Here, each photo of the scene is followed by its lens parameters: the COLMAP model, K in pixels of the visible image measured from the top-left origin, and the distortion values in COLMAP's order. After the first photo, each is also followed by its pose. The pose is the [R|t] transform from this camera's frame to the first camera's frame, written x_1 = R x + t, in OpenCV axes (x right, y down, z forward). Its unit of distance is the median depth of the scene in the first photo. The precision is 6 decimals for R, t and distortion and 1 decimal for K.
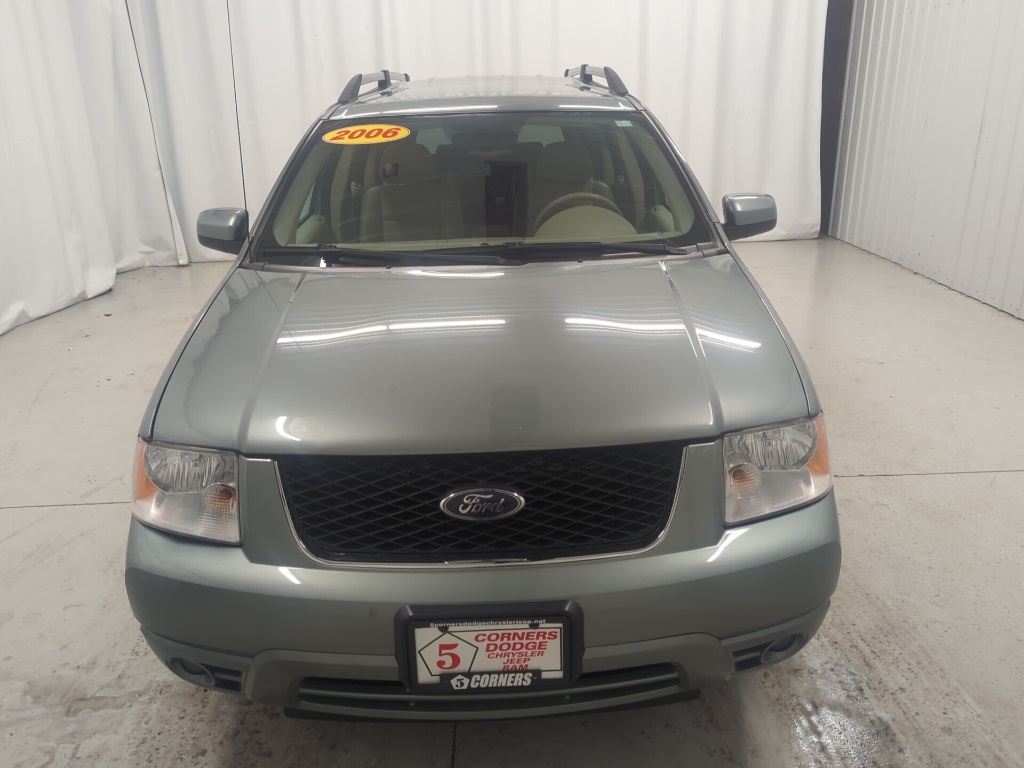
lens RADIAL K [[840.8, 0, 524.3], [0, 840.8, 383.5], [0, 0, 1]] dist [0.032279, -0.008045]
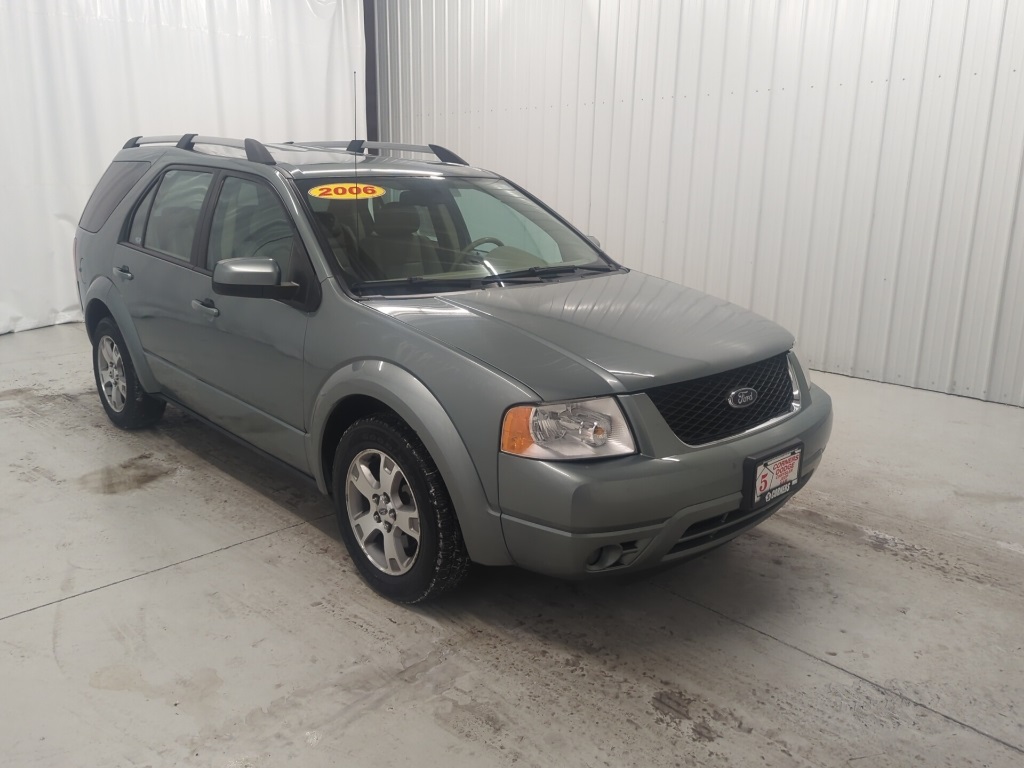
lens RADIAL K [[840.8, 0, 524.3], [0, 840.8, 383.5], [0, 0, 1]] dist [0.032279, -0.008045]
pose [[0.742135, -0.135496, 0.656412, -1.186225], [0.190263, 0.981654, -0.012478, 0.041198], [-0.642678, 0.134152, 0.754300, -0.007649]]
